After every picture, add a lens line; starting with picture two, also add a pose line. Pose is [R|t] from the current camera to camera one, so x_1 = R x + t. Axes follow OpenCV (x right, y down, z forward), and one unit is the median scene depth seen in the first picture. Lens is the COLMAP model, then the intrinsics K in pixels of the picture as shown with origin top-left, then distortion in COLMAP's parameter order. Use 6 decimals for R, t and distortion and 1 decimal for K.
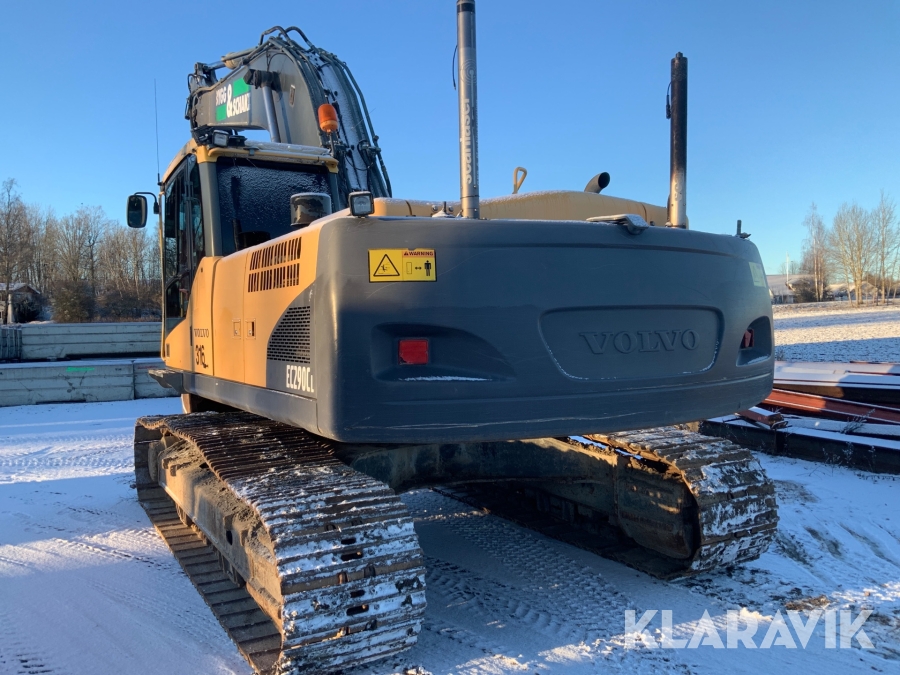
lens RADIAL K [[740.6, 0, 450.0], [0, 740.6, 337.5], [0, 0, 1]] dist [0.092151, -0.145004]
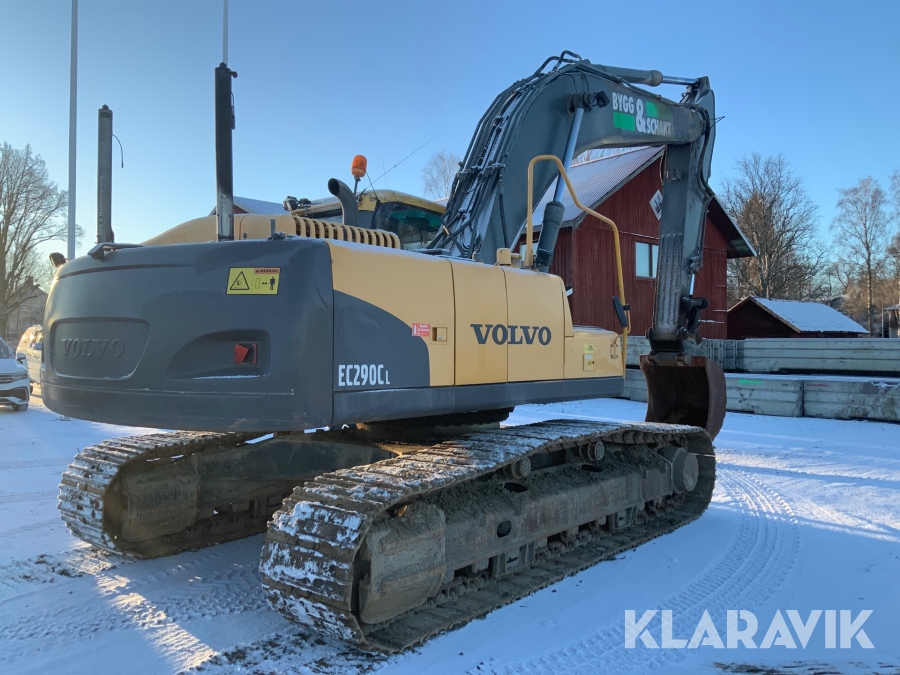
lens RADIAL K [[753.4, 0, 450.0], [0, 753.4, 337.5], [0, 0, 1]] dist [-0.014916, -0.004445]
pose [[0.351328, 0.013820, -0.936151, 1.185574], [-0.035550, 0.999367, 0.001412, -0.019815], [0.935577, 0.032784, 0.351597, 0.846384]]
